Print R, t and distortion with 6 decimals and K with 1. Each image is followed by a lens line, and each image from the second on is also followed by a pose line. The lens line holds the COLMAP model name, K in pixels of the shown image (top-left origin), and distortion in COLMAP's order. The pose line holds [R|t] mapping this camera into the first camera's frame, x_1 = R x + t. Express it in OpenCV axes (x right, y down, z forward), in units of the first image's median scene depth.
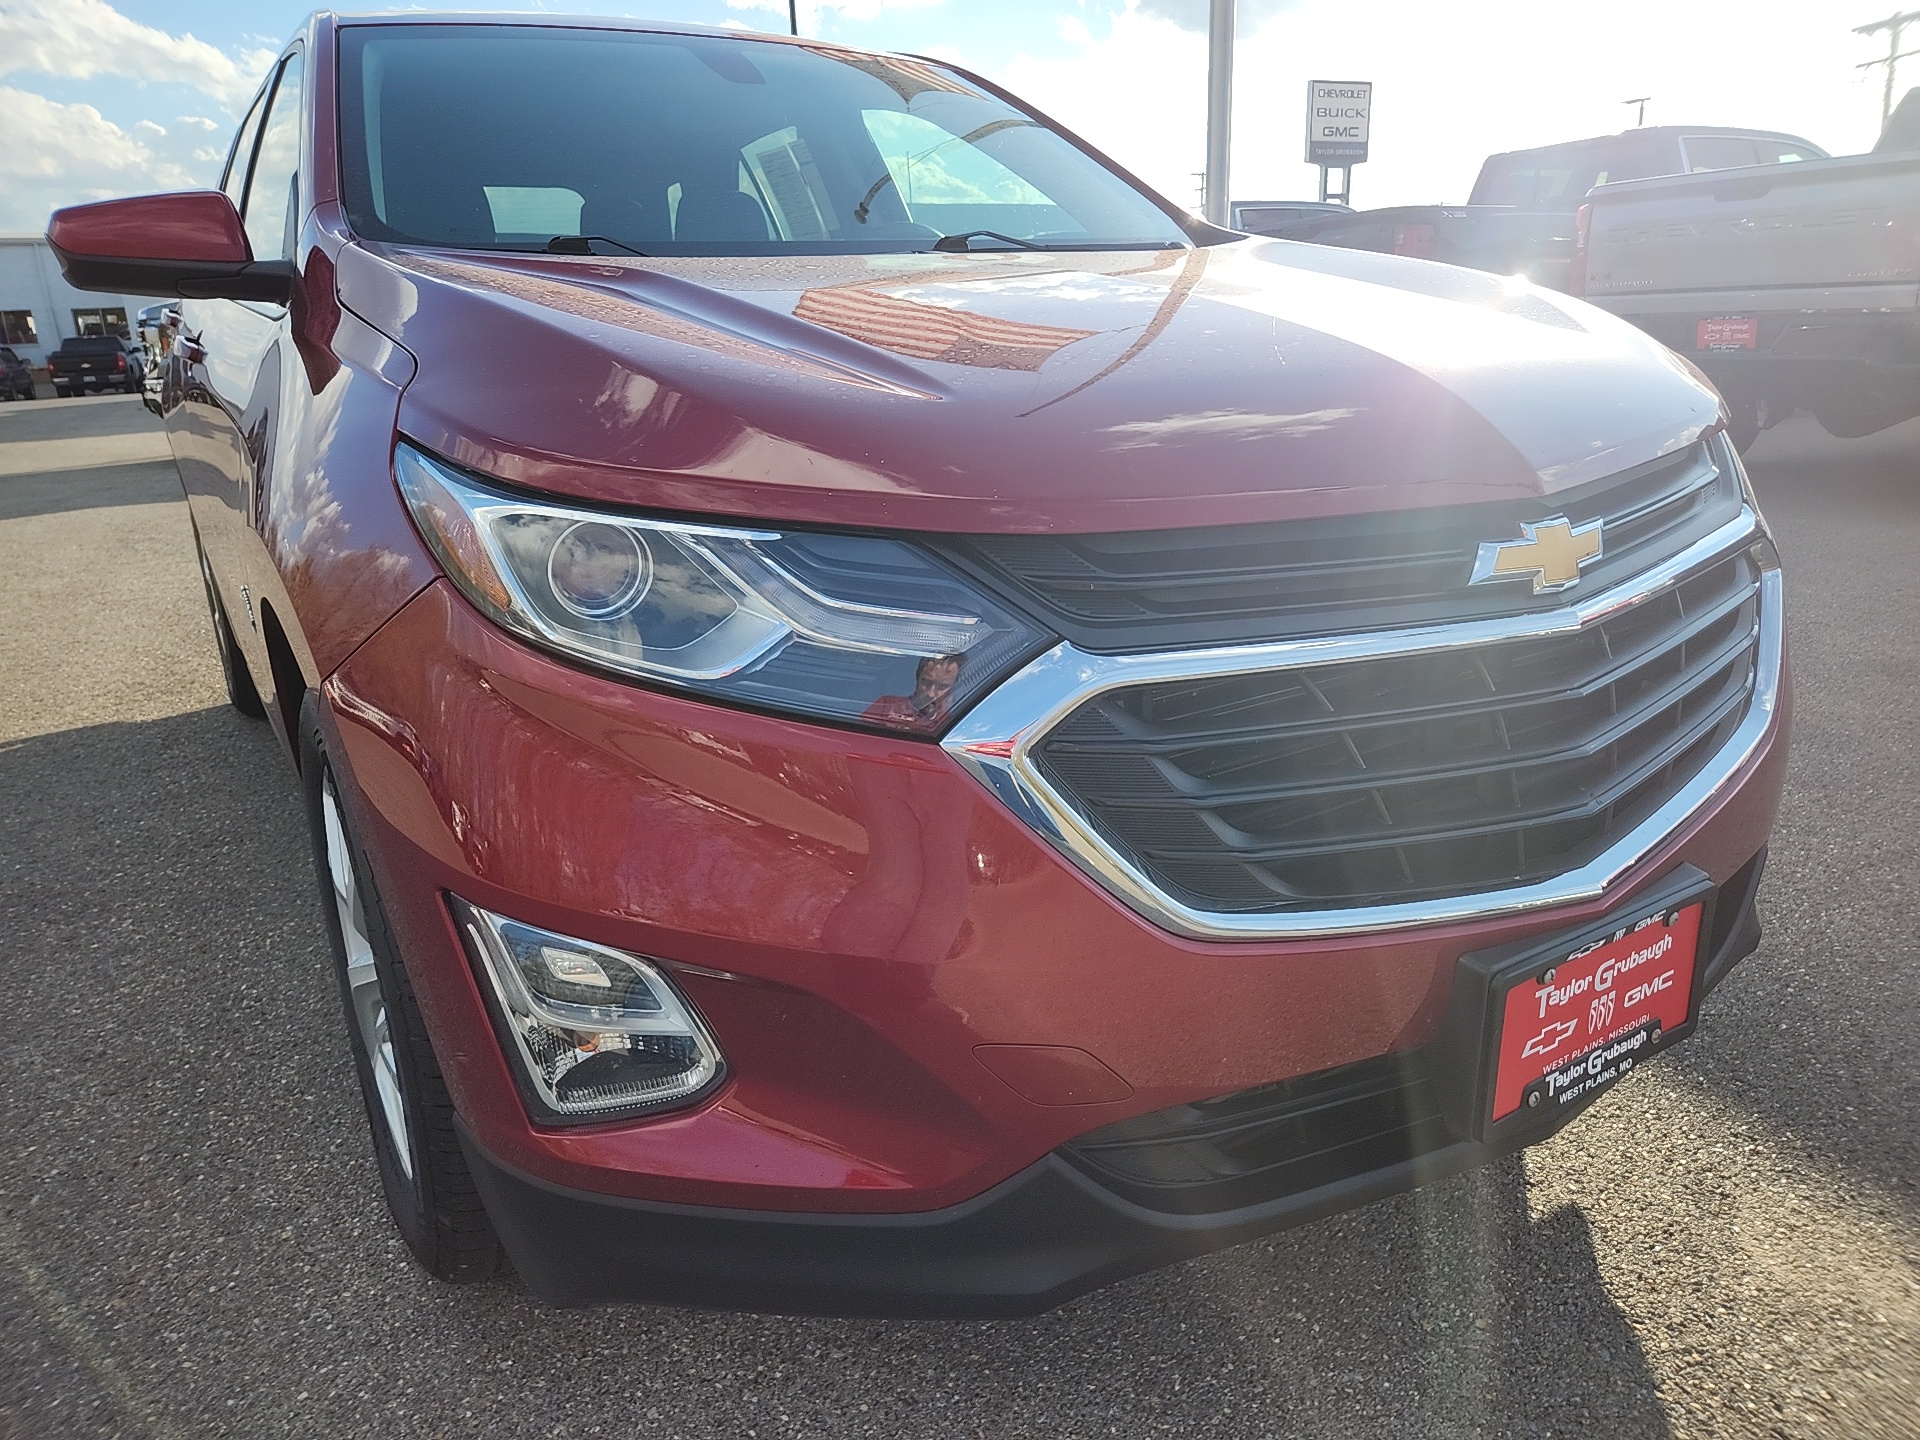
lens RADIAL K [[1279.4, 0, 983.0], [0, 1279.4, 693.1], [0, 0, 1]] dist [0.044984, -0.034035]
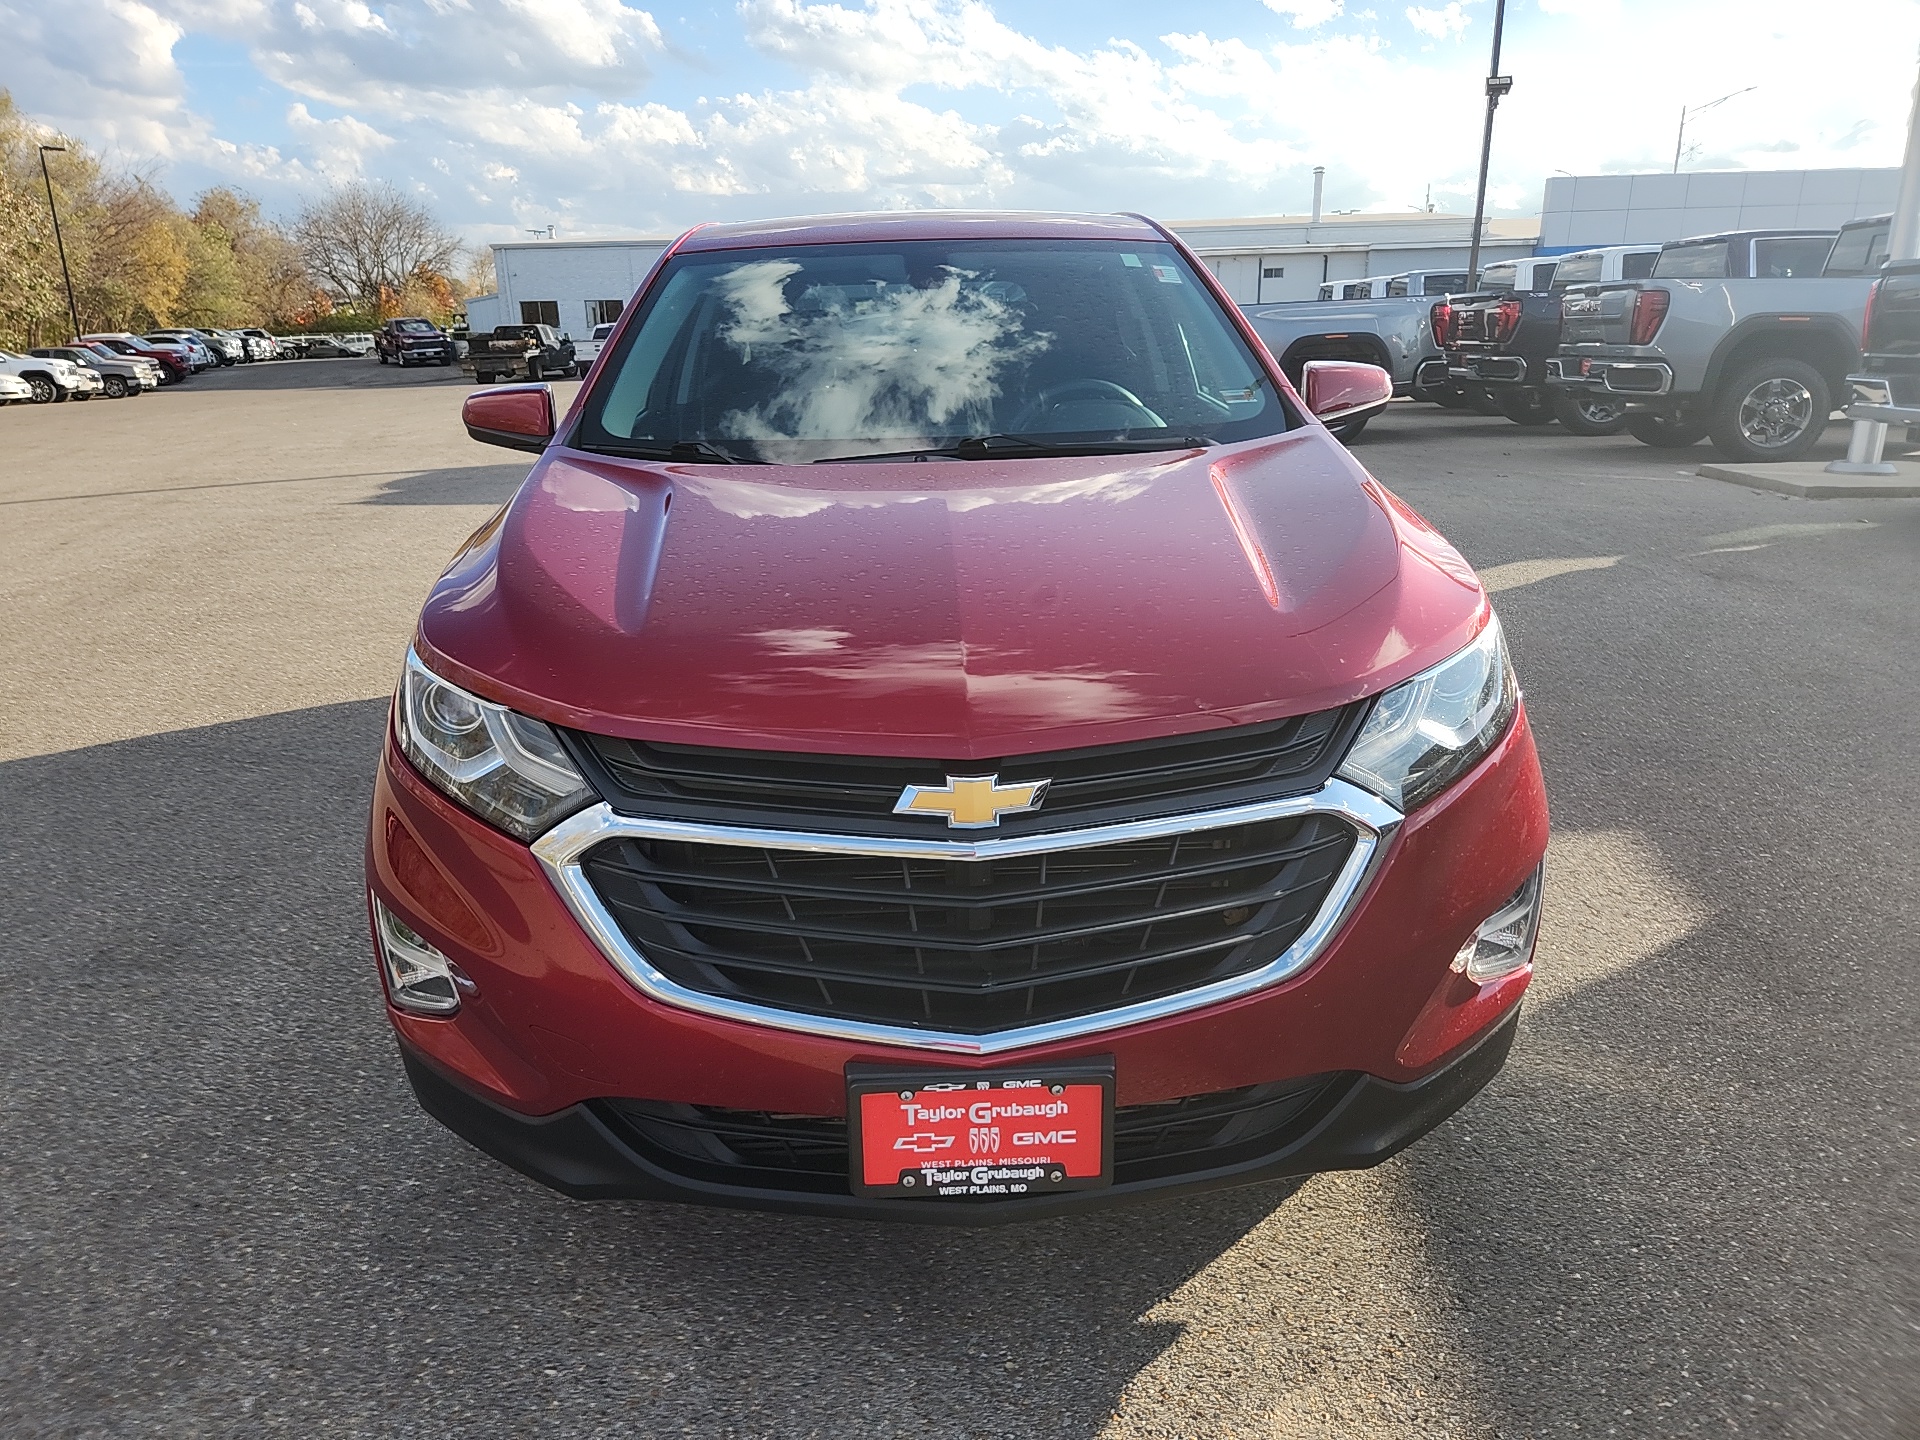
lens RADIAL K [[1300.3, 0, 943.3], [0, 1300.3, 716.3], [0, 0, 1]] dist [0.055634, -0.030986]
pose [[0.867636, 0.170245, -0.467146, 0.977649], [-0.154480, 0.985356, 0.072182, -0.272991], [0.472593, 0.009537, 0.881229, -0.220234]]
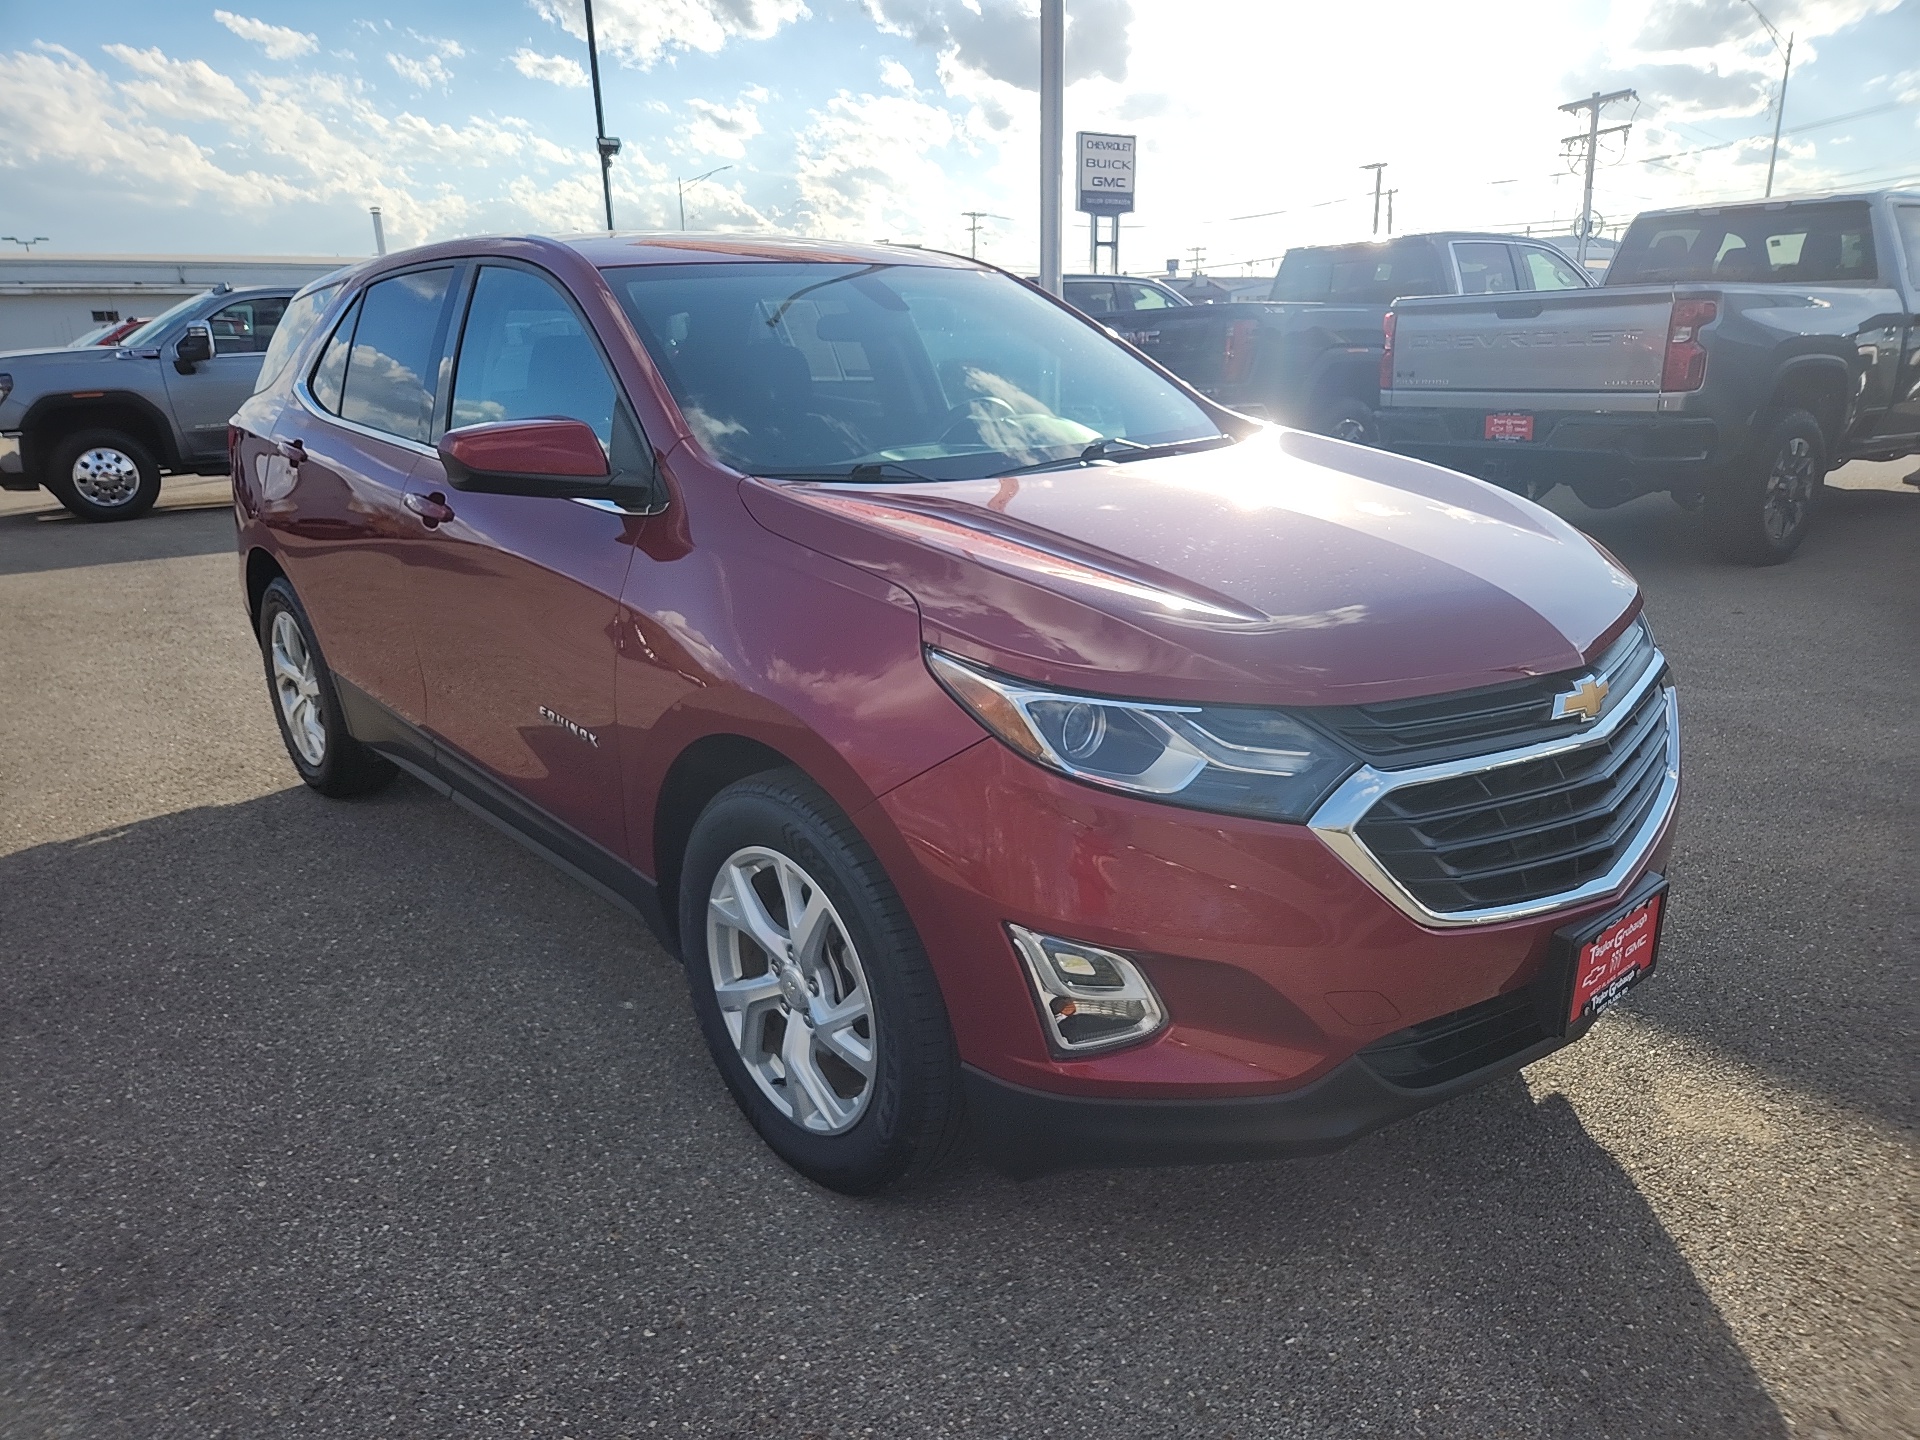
lens RADIAL K [[1300.3, 0, 943.3], [0, 1300.3, 716.3], [0, 0, 1]] dist [0.055634, -0.030986]
pose [[0.987637, -0.030510, 0.153762, -0.654203], [0.030925, 0.999522, -0.000307, -0.103515], [-0.153679, 0.005058, 0.988108, -0.590312]]
